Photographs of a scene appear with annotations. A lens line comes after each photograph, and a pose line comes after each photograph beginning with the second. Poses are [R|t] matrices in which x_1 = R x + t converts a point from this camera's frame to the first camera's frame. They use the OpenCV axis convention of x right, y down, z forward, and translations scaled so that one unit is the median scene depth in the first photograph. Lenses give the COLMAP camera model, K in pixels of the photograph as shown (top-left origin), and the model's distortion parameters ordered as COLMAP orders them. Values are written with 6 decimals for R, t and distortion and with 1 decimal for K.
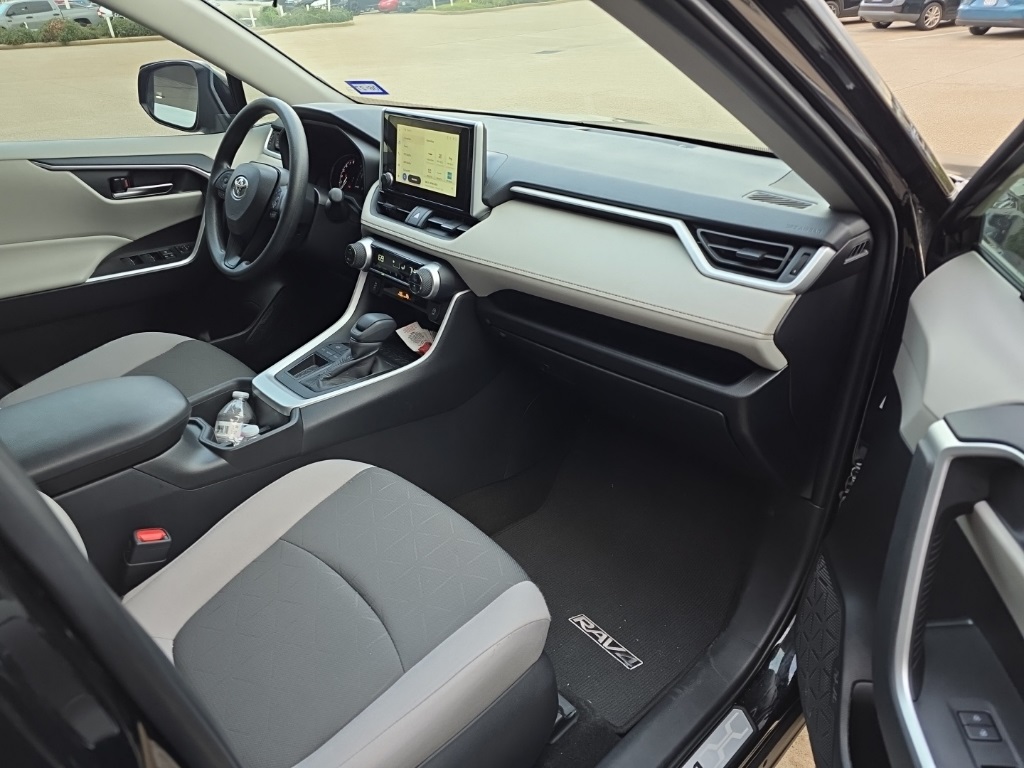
lens RADIAL K [[672.4, 0, 532.6], [0, 672.4, 416.4], [0, 0, 1]] dist [0.032231, -0.010795]
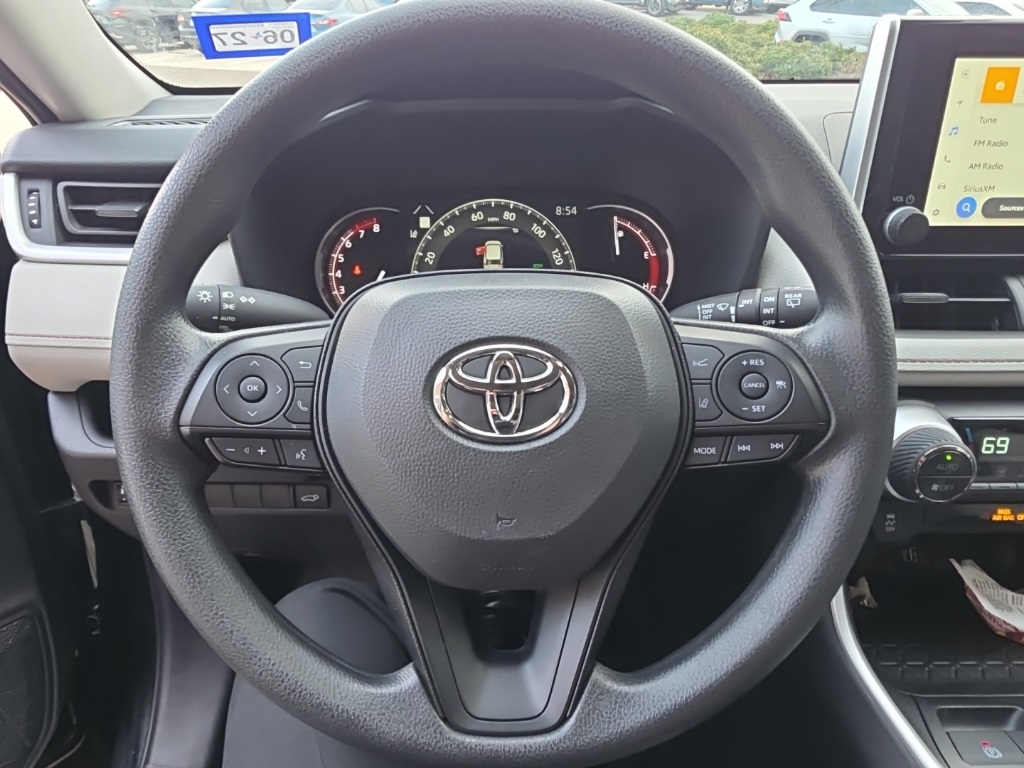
lens RADIAL K [[675.3, 0, 492.3], [0, 675.3, 404.6], [0, 0, 1]] dist [0.009512, -0.007889]
pose [[0.692431, -0.343279, 0.634586, -0.632257], [0.367329, 0.924760, 0.099437, -0.395404], [-0.620974, 0.164248, 0.766429, 0.924499]]
